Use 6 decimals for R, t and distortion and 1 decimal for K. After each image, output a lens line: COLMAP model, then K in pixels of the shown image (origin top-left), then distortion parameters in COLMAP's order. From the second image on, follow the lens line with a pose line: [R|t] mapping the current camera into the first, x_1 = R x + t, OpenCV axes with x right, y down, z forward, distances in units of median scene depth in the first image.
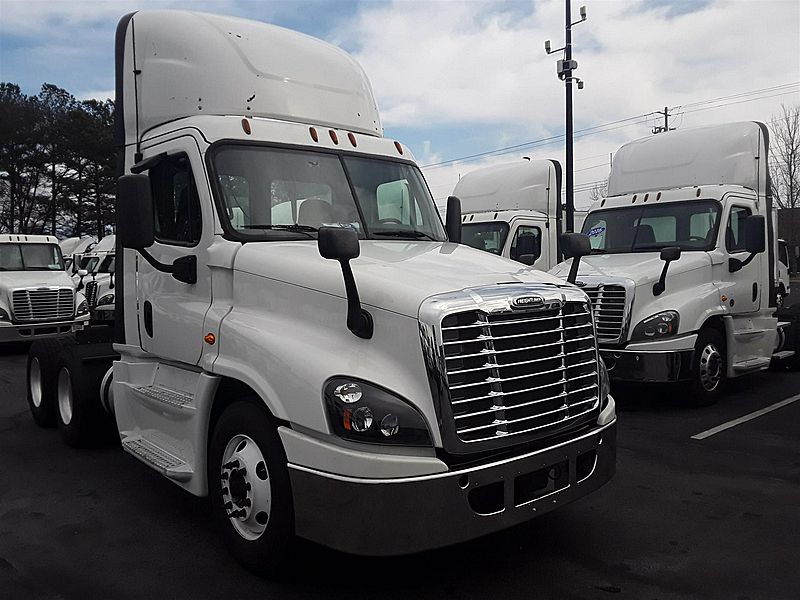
lens RADIAL K [[637.9, 0, 396.0], [0, 637.9, 299.7], [0, 0, 1]] dist [-0.002912, 0.013679]
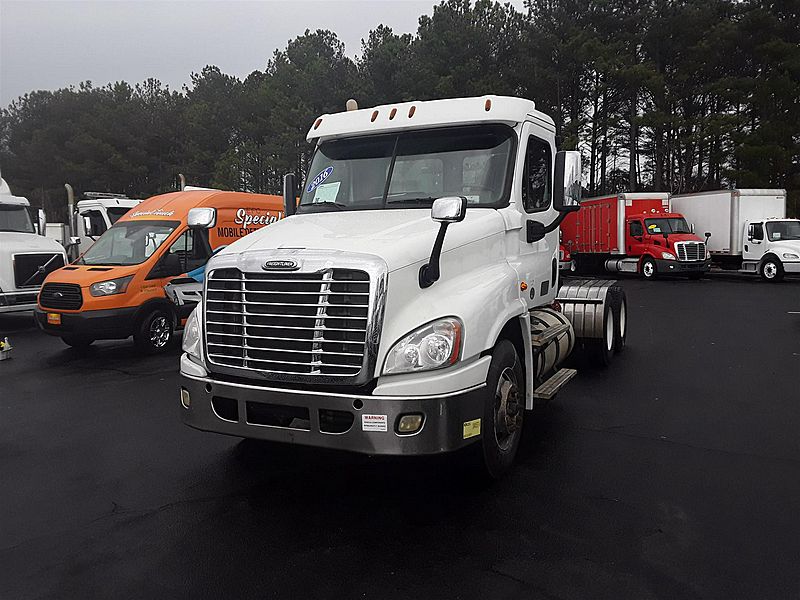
lens RADIAL K [[740.1, 0, 399.2], [0, 740.1, 295.8], [0, 0, 1]] dist [0.063746, 0.000000]
pose [[0.925887, -0.025388, 0.376946, 0.144949], [0.010786, 0.999109, 0.040799, -0.024869], [-0.377646, -0.033709, 0.925336, 0.407296]]
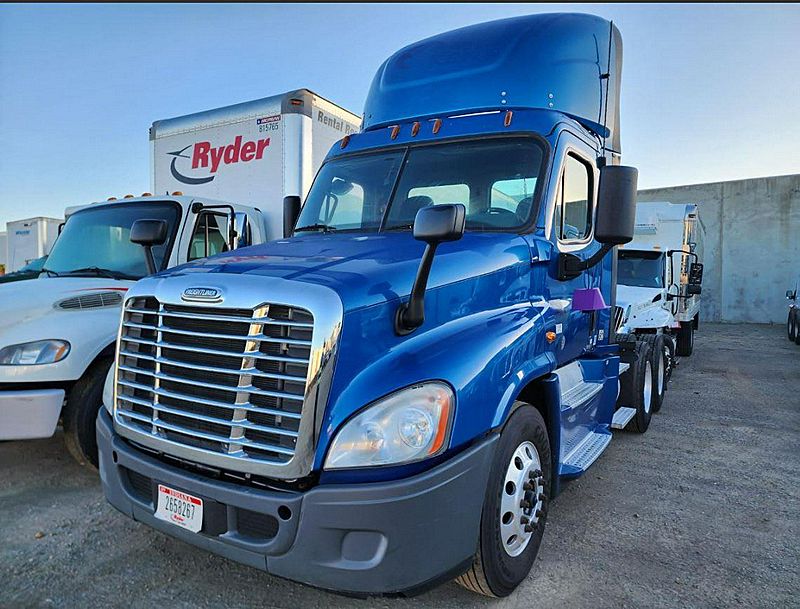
lens RADIAL K [[553.3, 0, 411.7], [0, 553.3, 312.2], [0, 0, 1]] dist [0.011785, 0.001658]
pose [[0.955636, 0.021517, 0.293762, 0.308976], [-0.030273, 0.999222, 0.025292, -0.027779], [-0.292989, -0.033063, 0.955544, 0.669632]]
